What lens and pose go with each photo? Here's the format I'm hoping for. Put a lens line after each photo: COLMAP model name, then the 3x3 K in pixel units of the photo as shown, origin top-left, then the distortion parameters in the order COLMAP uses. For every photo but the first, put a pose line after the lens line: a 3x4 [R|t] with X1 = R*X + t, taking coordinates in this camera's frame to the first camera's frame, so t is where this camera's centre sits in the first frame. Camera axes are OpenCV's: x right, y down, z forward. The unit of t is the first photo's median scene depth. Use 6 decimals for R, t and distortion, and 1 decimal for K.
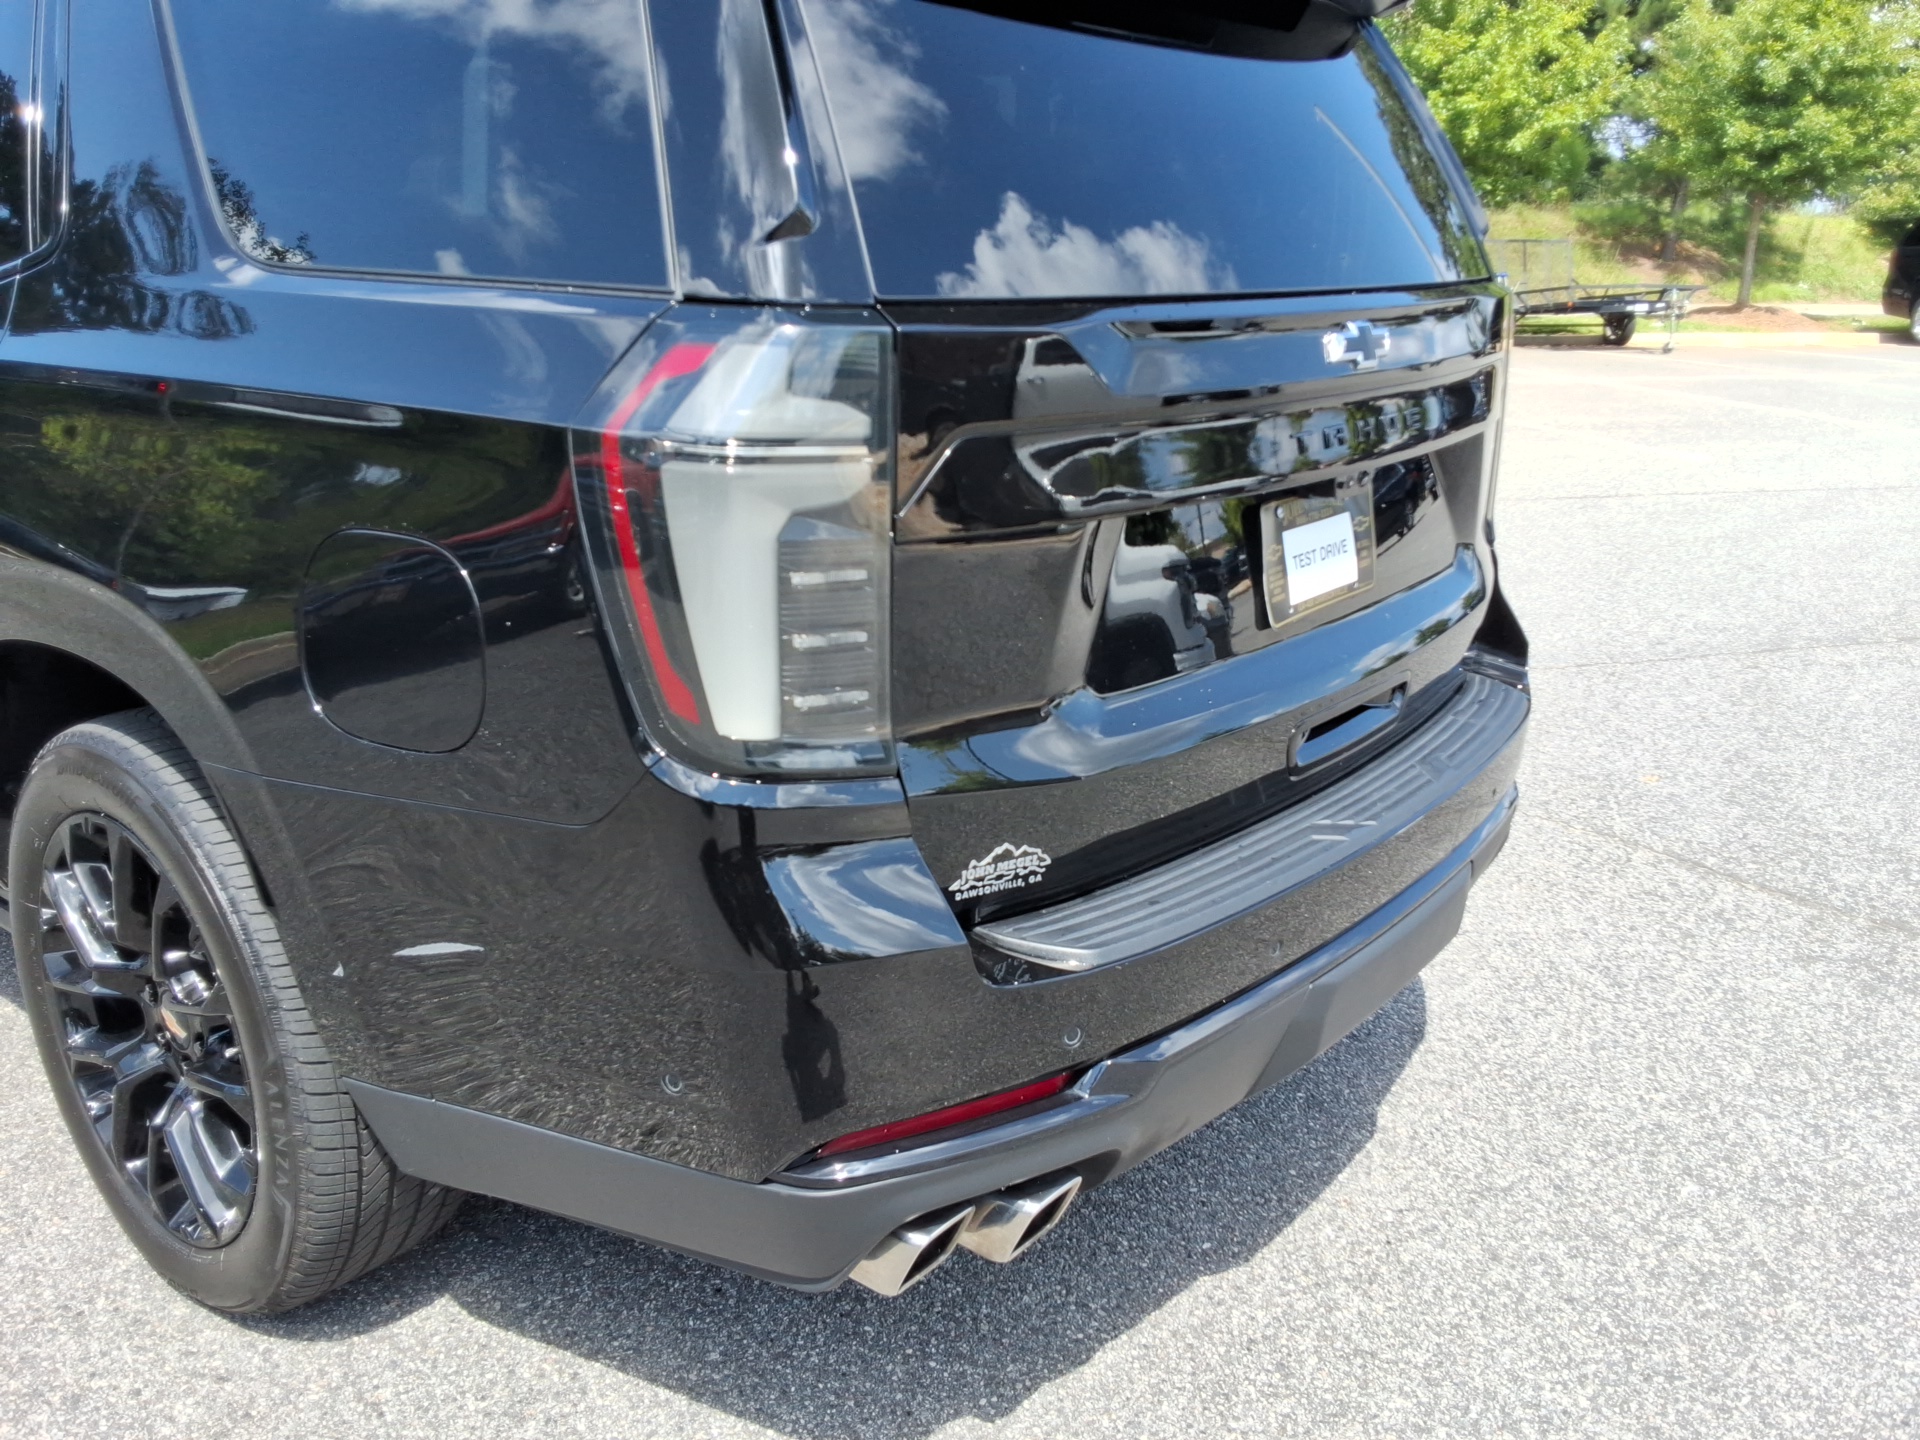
lens RADIAL K [[1530.1, 0, 971.1], [0, 1530.1, 706.7], [0, 0, 1]] dist [0.098275, -0.145190]
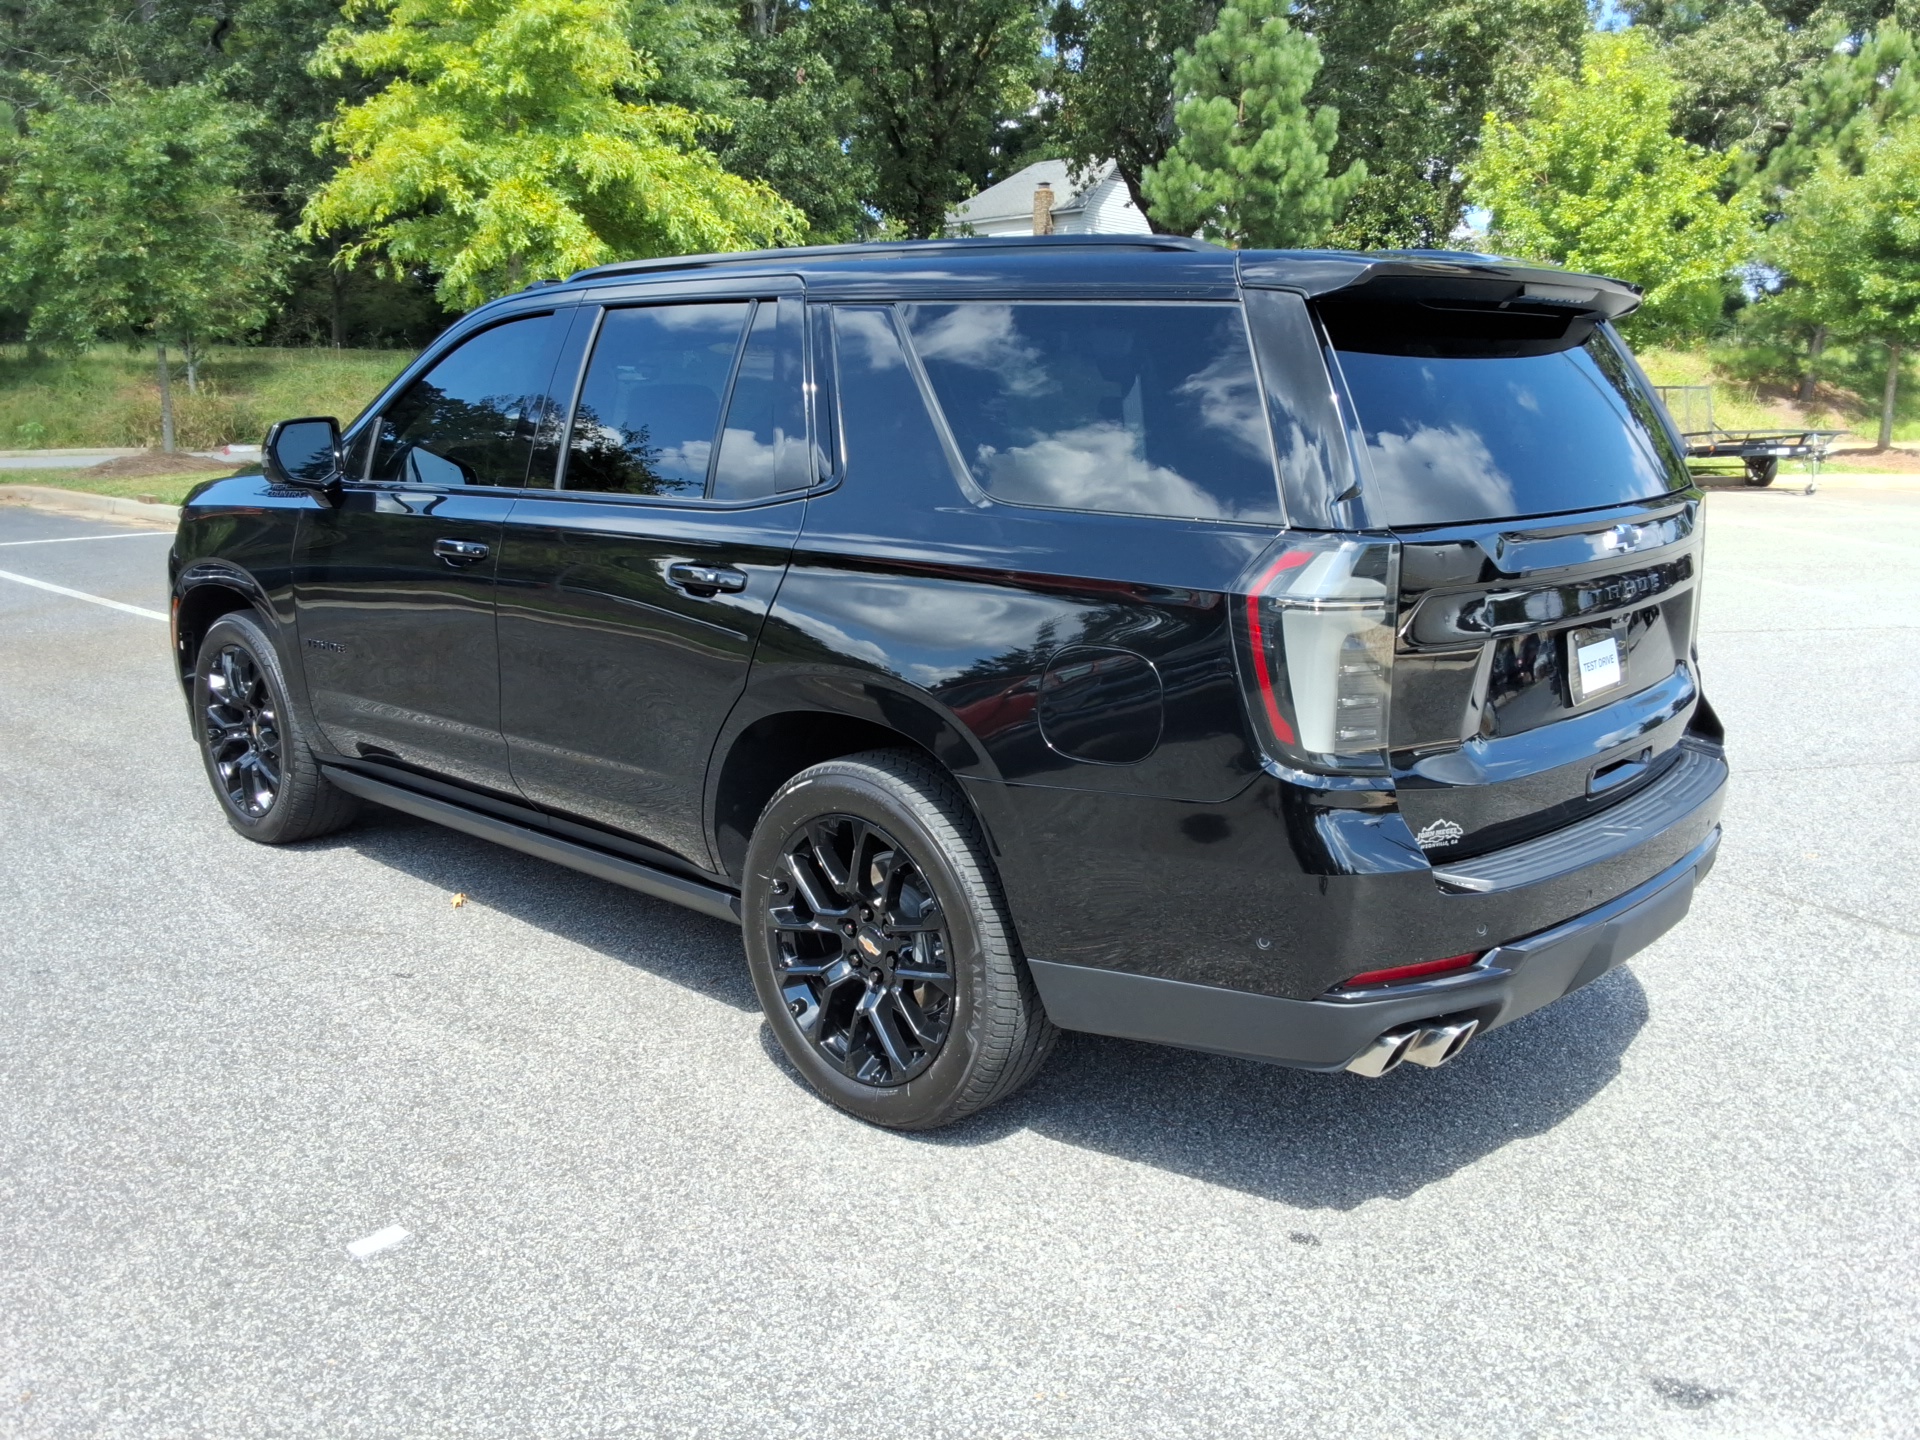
lens RADIAL K [[1552.9, 0, 961.7], [0, 1552.9, 702.4], [0, 0, 1]] dist [0.091096, -0.142985]
pose [[0.996997, 0.008684, -0.076955, -0.248931], [-0.015361, 0.996125, -0.086600, 0.075135], [0.075905, 0.087522, 0.993266, -0.544894]]
